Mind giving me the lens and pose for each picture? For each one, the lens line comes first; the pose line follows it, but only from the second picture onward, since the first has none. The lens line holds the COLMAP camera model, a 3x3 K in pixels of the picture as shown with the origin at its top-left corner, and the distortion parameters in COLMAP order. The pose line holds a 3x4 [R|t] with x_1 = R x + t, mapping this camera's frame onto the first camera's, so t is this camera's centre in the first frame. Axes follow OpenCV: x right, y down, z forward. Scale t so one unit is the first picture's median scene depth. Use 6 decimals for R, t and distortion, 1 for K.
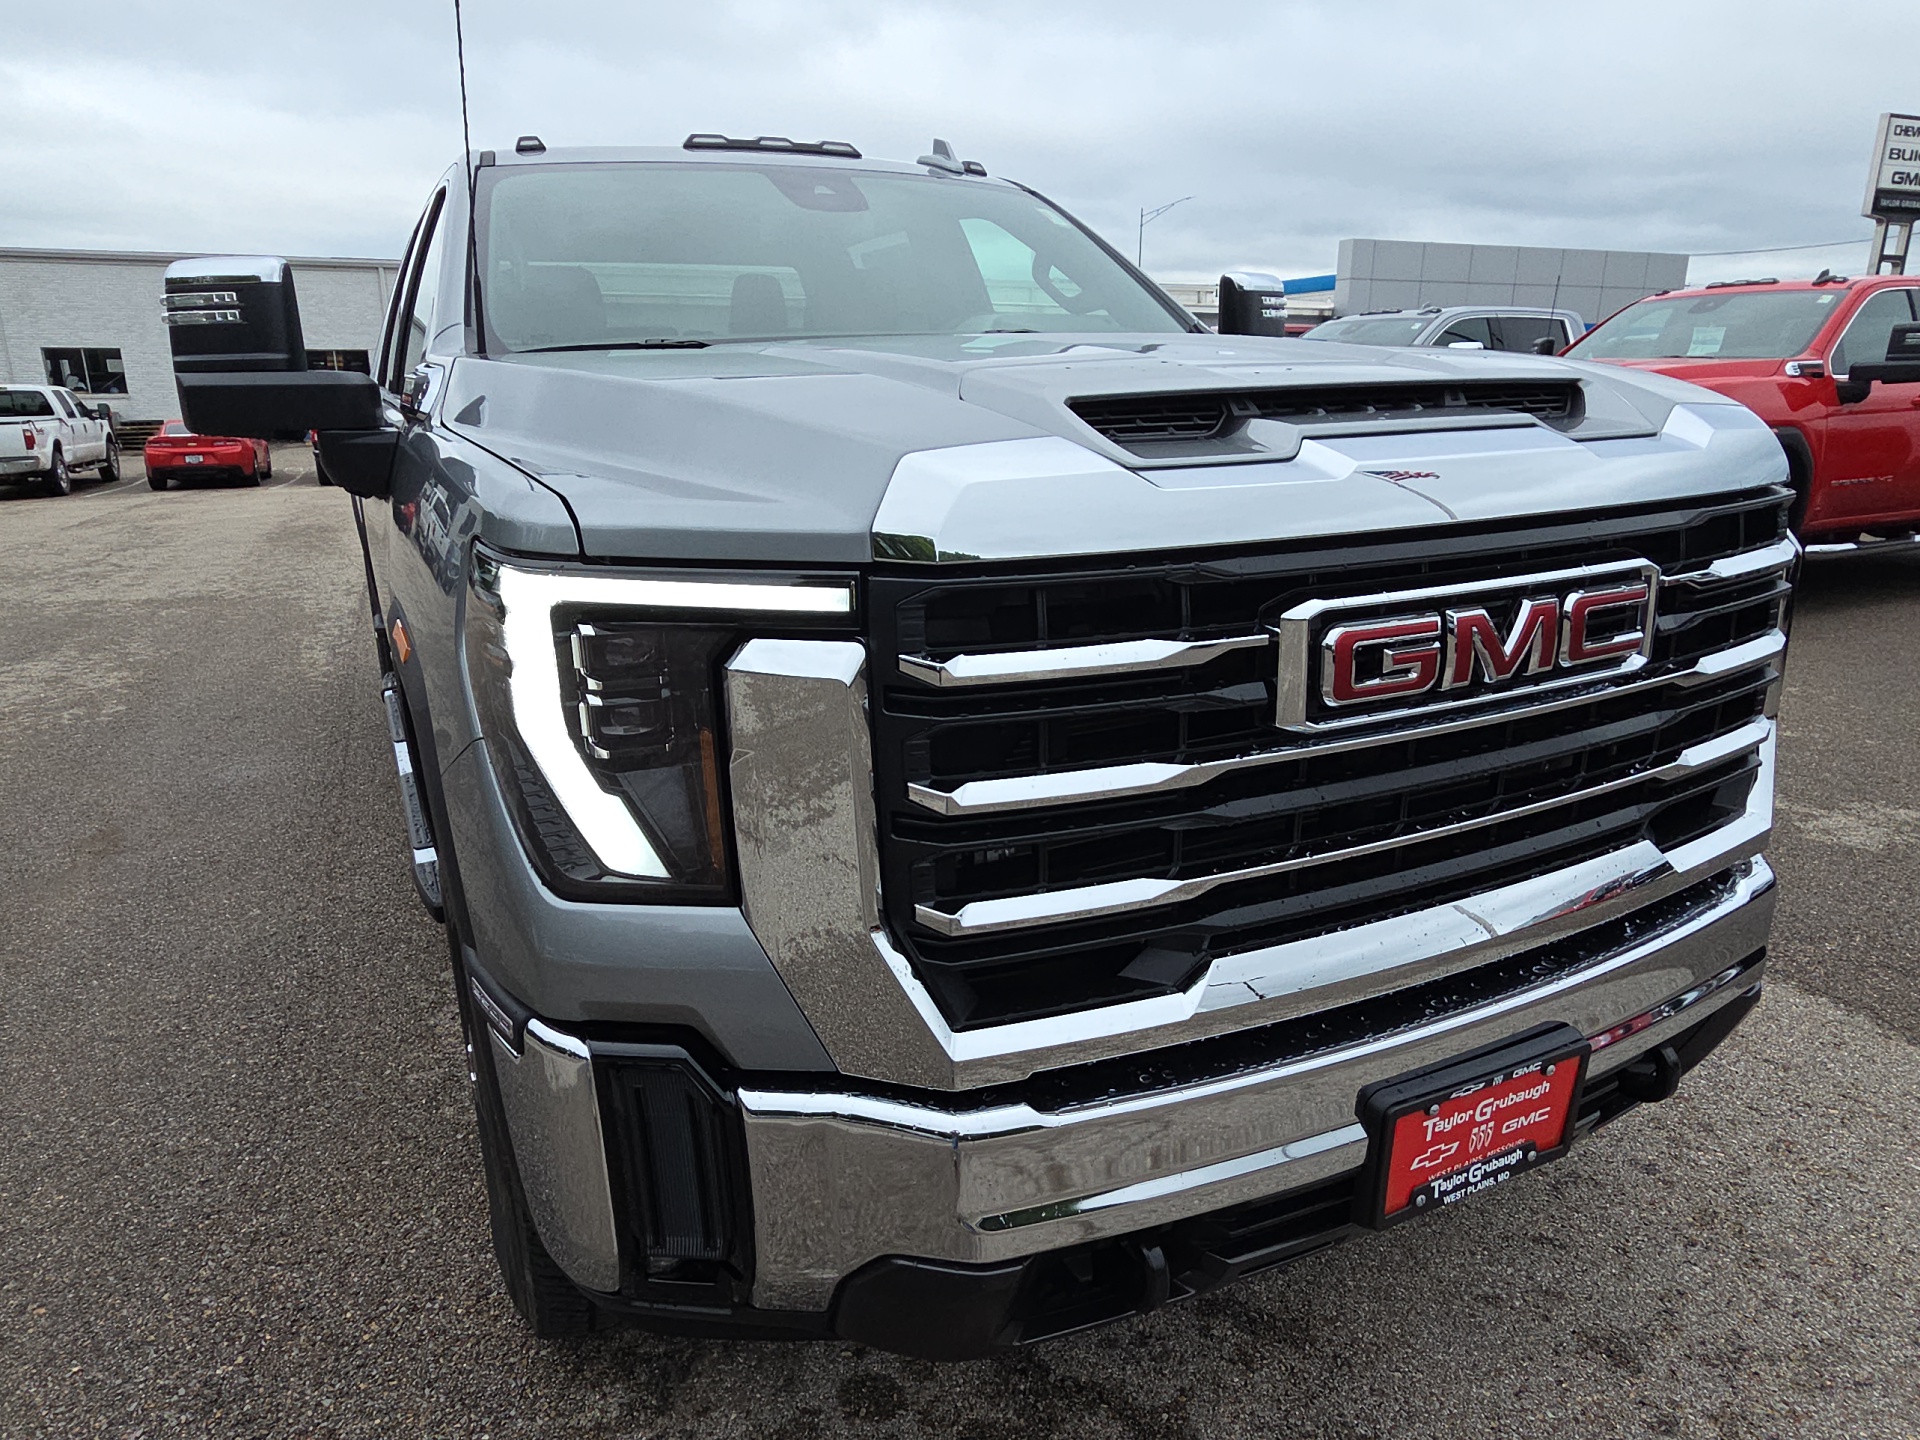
lens RADIAL K [[1219.2, 0, 965.6], [0, 1219.2, 727.6], [0, 0, 1]] dist [0.005901, -0.003891]
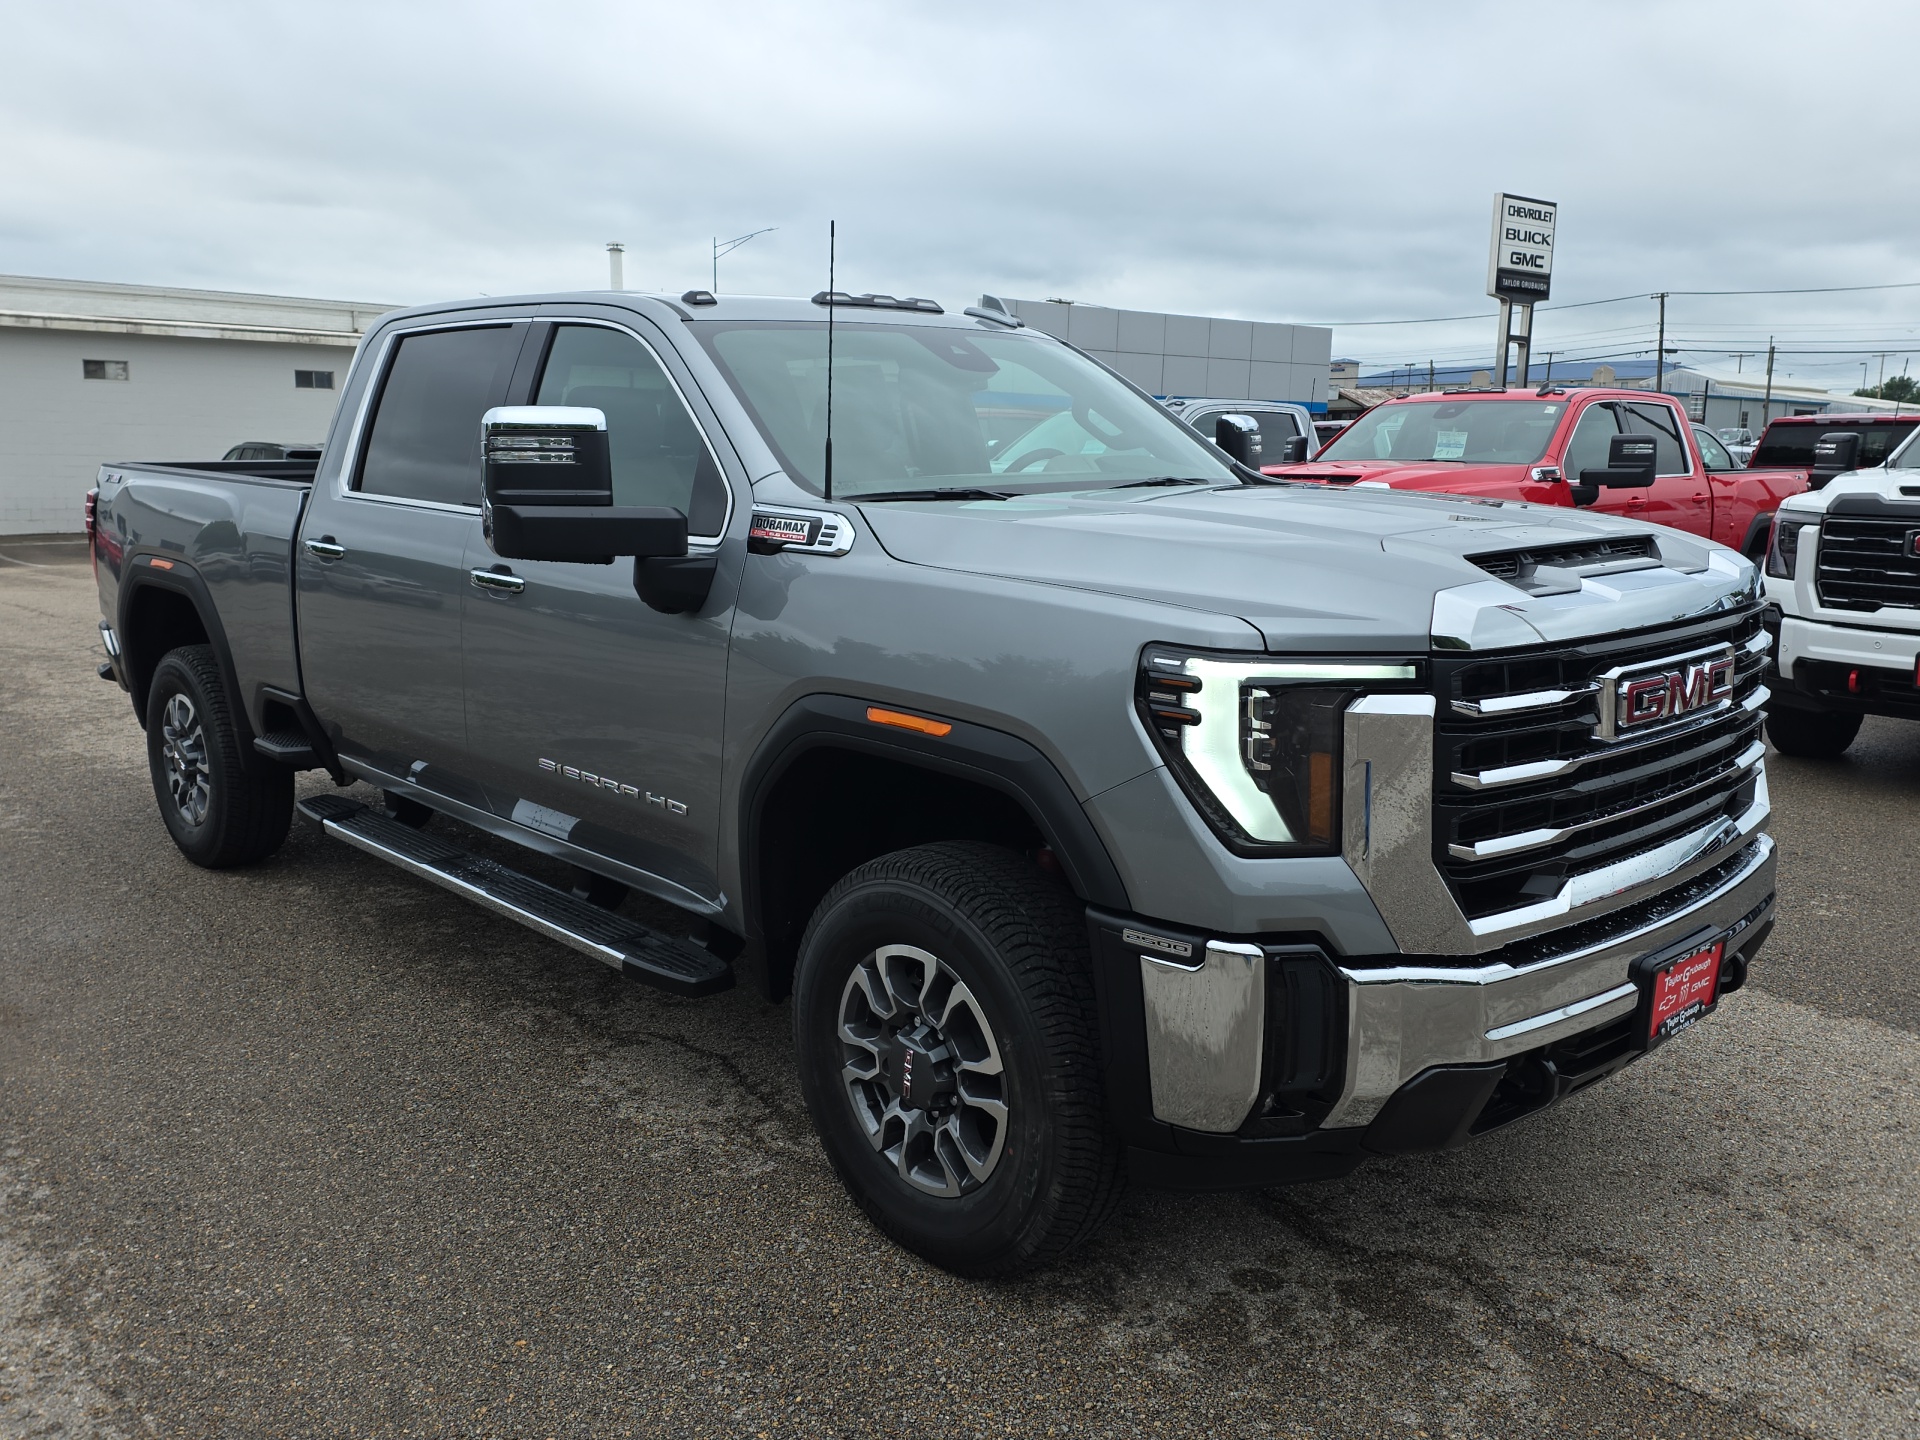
lens RADIAL K [[1621.4, 0, 945.6], [0, 1621.4, 710.4], [0, 0, 1]] dist [0.110261, -0.119447]
pose [[0.951019, -0.030365, 0.307637, -1.233268], [0.064503, 0.992751, -0.101414, 0.124144], [-0.302327, 0.116290, 0.946084, -0.873933]]
